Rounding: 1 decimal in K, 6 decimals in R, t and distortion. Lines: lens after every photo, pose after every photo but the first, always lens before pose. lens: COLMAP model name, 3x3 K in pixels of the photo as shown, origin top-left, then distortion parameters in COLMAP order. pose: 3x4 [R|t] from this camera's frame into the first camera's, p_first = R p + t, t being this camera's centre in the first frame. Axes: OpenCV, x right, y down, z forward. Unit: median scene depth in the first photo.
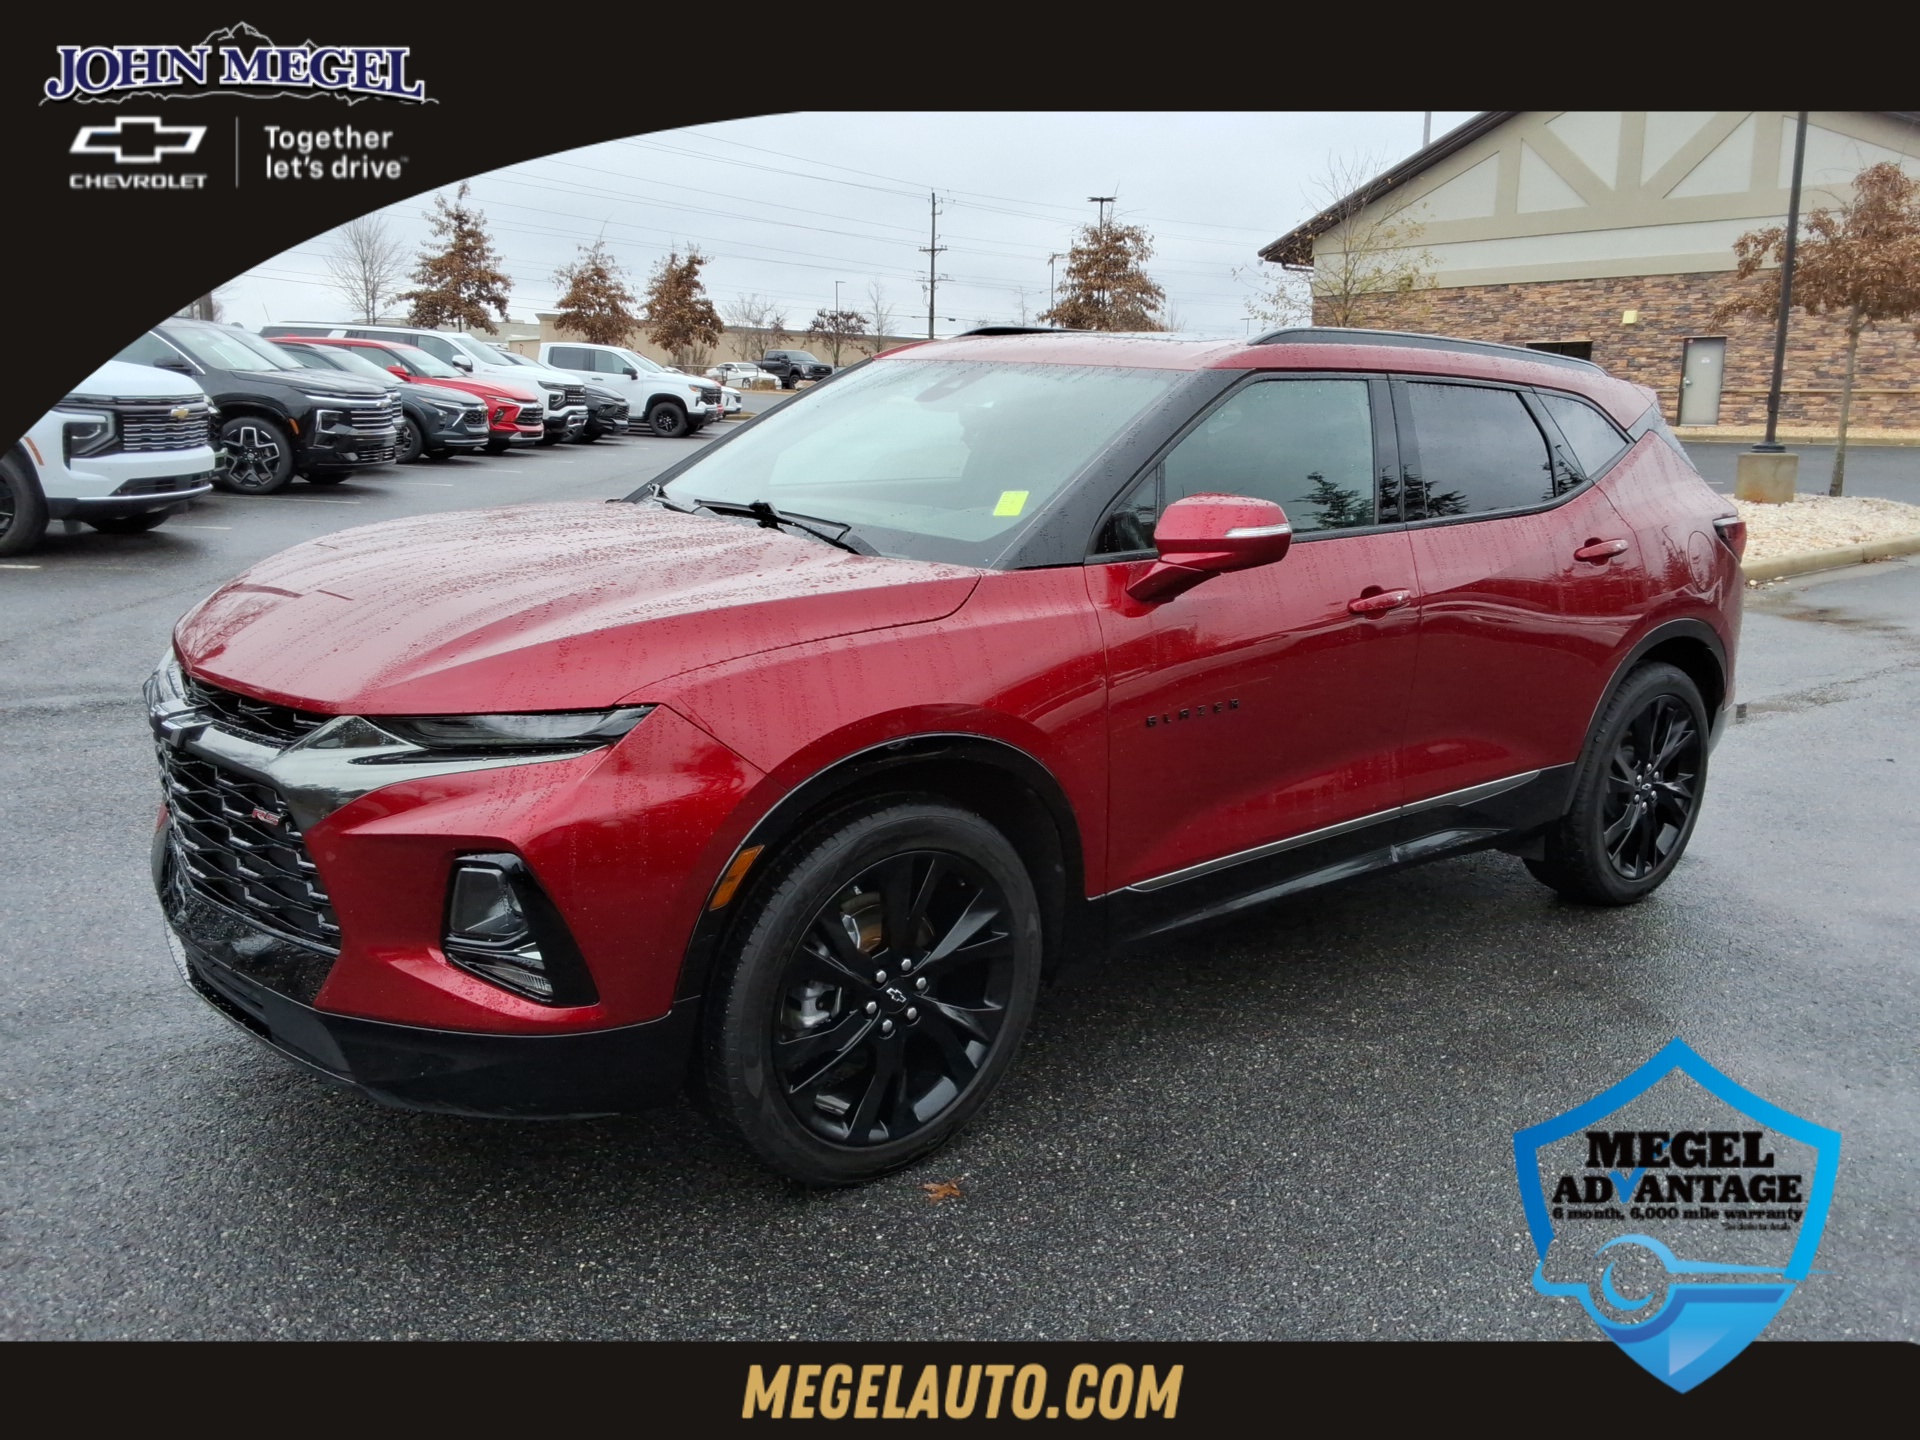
lens RADIAL K [[1532.6, 0, 982.4], [0, 1532.6, 726.9], [0, 0, 1]] dist [0.120463, -0.194539]
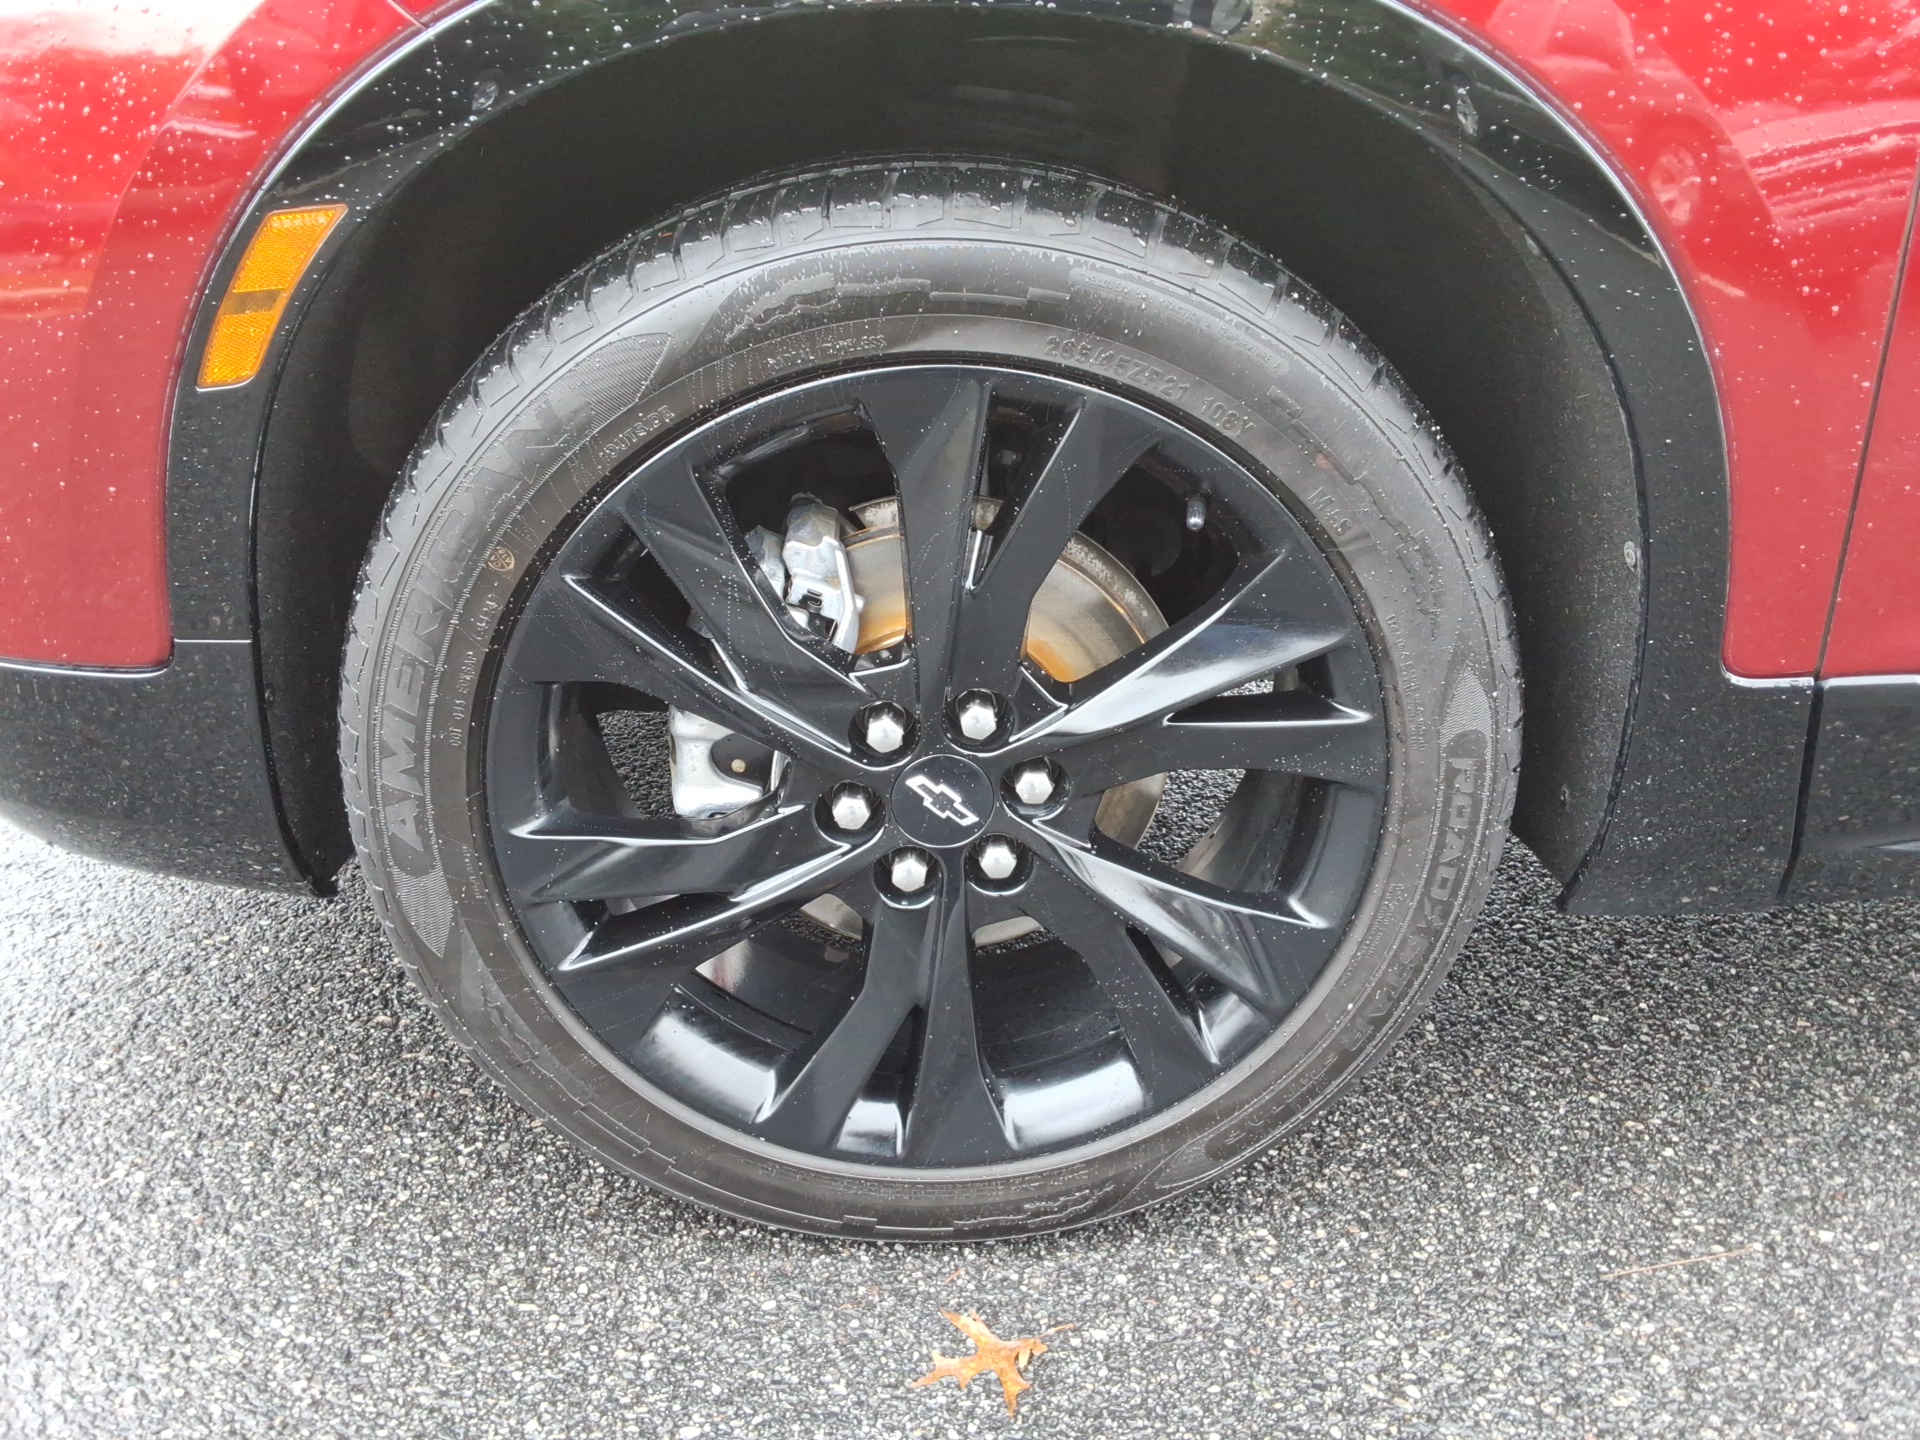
lens RADIAL K [[1538.6, 0, 984.7], [0, 1538.6, 717.6], [0, 0, 1]] dist [0.118565, -0.187169]
pose [[0.781267, 0.256912, -0.568874, 0.025741], [-0.139460, 0.960176, 0.242102, 0.013136], [0.608418, -0.109811, 0.785983, 0.134410]]
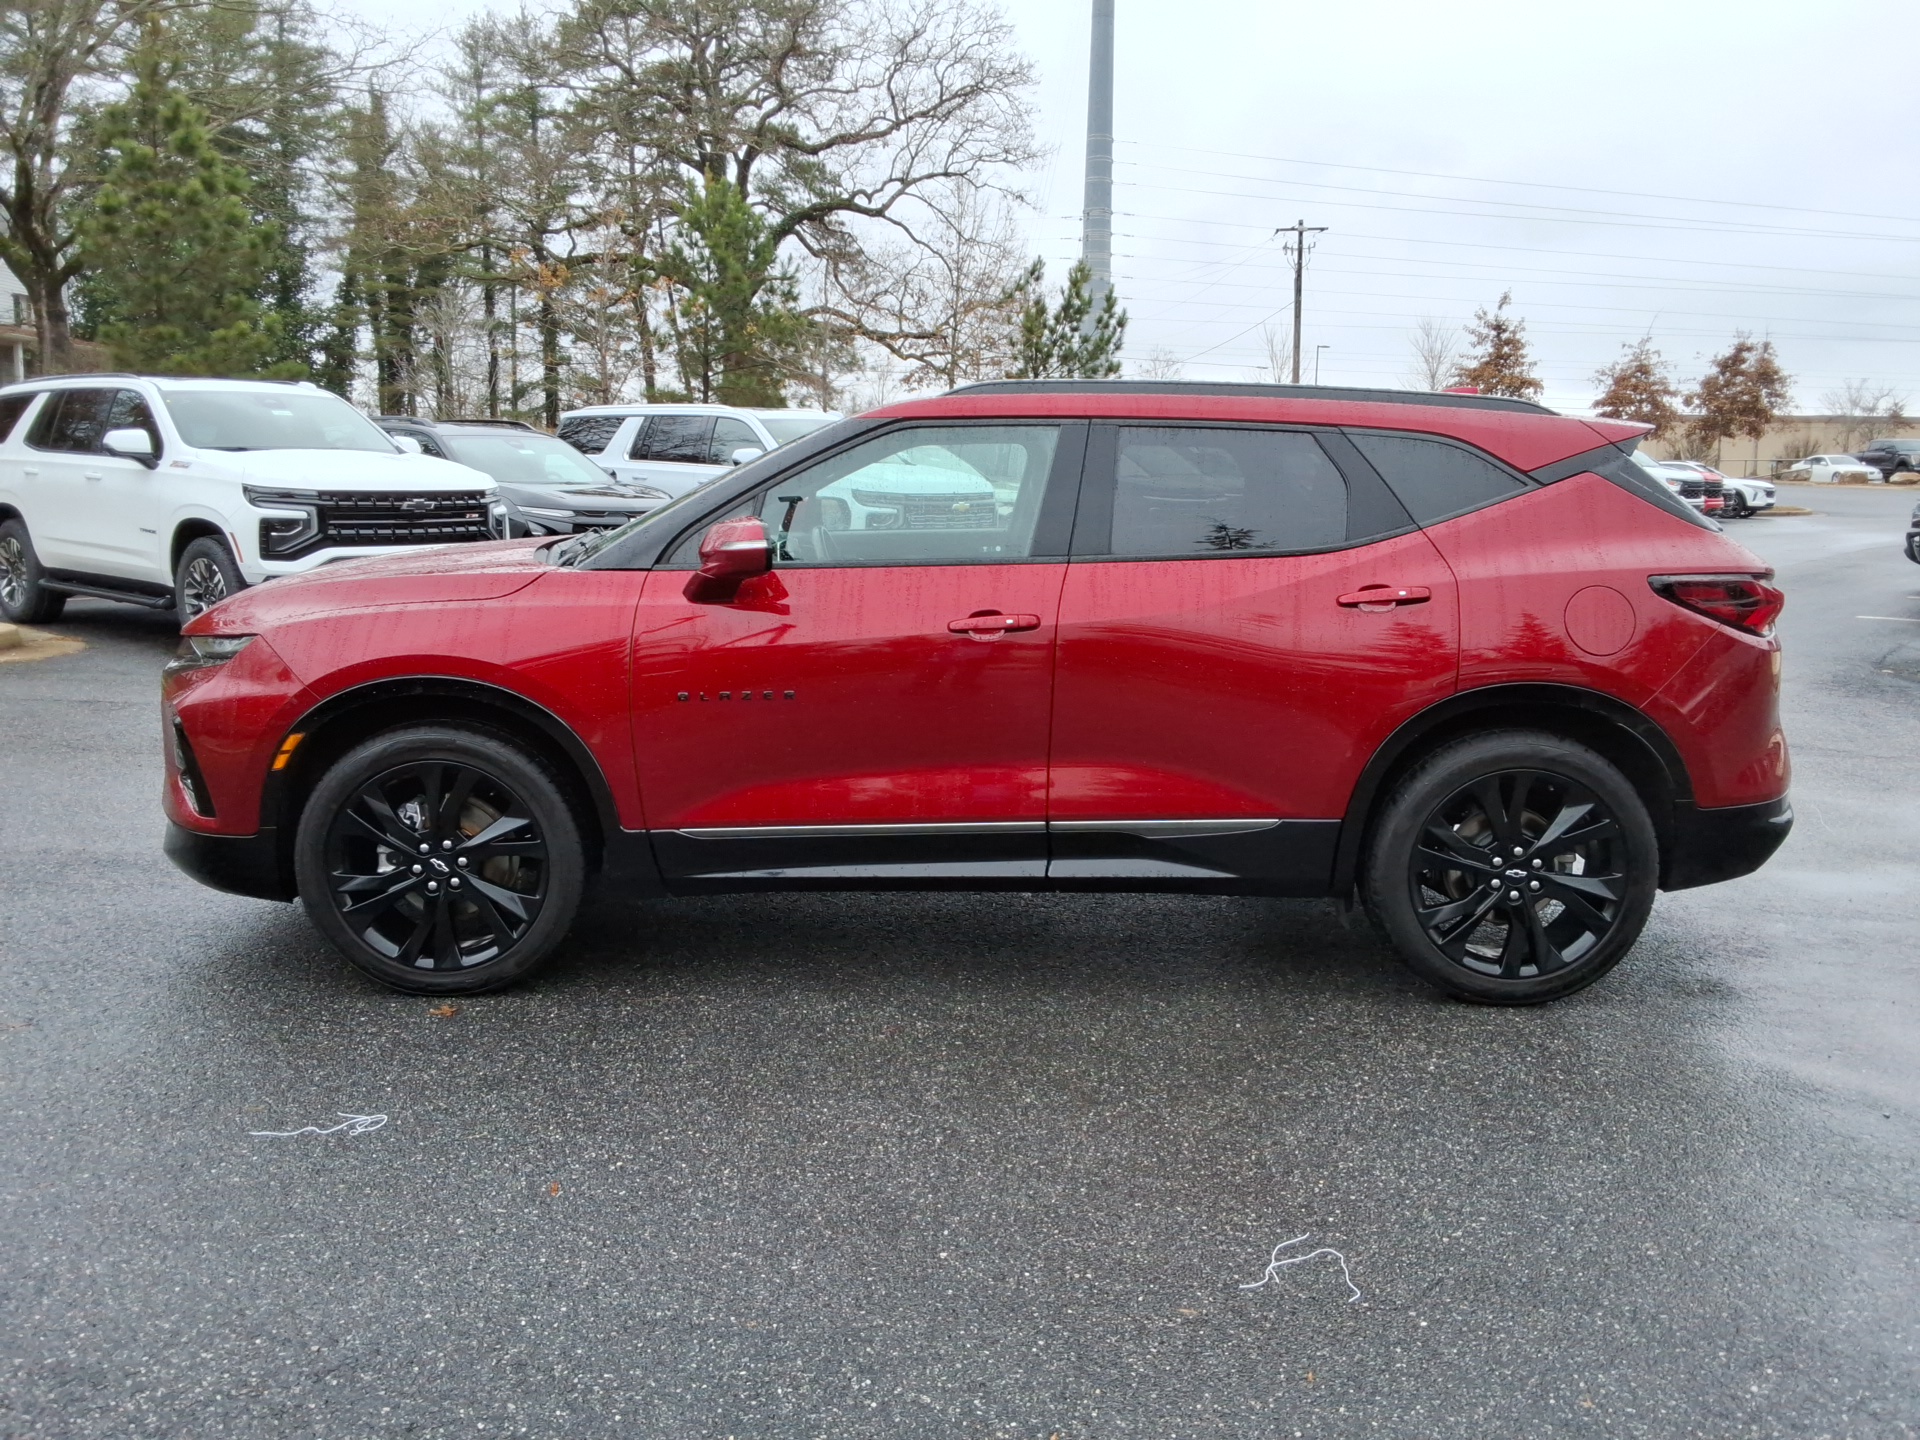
lens RADIAL K [[1538.6, 0, 984.7], [0, 1538.6, 717.6], [0, 0, 1]] dist [0.118565, -0.187169]
pose [[0.776256, 0.073579, -0.626109, 0.219854], [-0.118838, 0.992439, -0.030708, 0.004646], [0.619115, 0.098242, 0.779131, 0.034299]]
